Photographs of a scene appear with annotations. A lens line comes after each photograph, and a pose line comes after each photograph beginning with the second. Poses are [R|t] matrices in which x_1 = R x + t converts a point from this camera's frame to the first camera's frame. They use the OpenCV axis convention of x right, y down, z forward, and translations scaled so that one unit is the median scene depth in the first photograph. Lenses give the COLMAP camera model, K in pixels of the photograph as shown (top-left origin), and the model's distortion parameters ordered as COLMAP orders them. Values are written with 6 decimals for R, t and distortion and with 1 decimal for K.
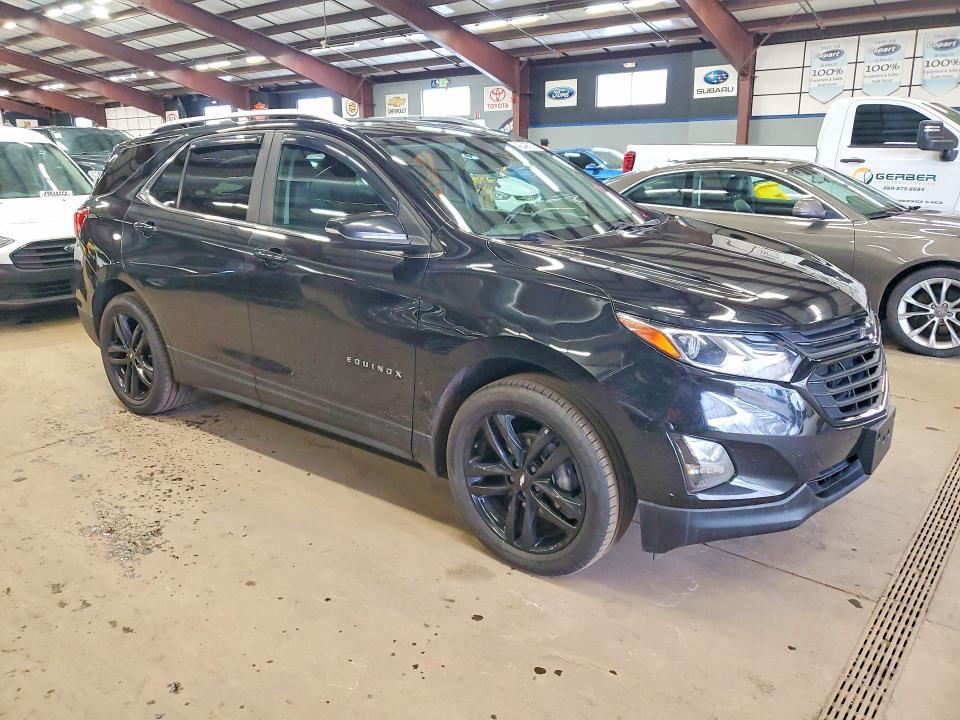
lens RADIAL K [[757.3, 0, 476.8], [0, 757.3, 362.9], [0, 0, 1]] dist [0.021577, 0.002849]
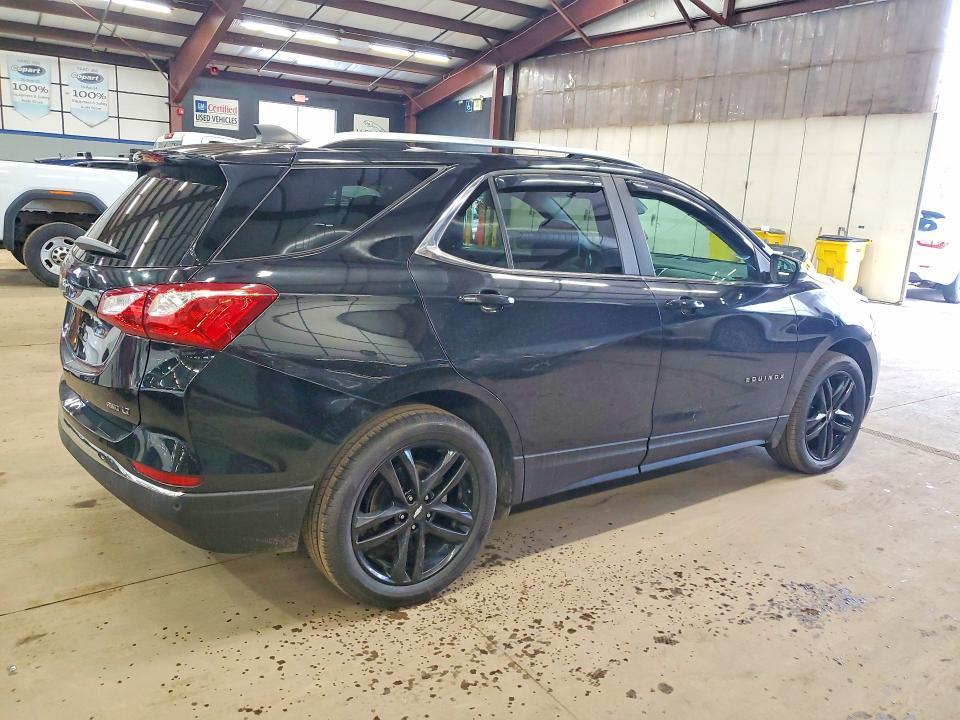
lens RADIAL K [[757.3, 0, 476.5], [0, 757.3, 362.2], [0, 0, 1]] dist [0.021577, 0.002849]
pose [[0.243448, -0.187208, 0.951676, -1.130915], [0.205776, 0.968828, 0.137942, -0.226871], [-0.947834, 0.162251, 0.274382, 0.871316]]
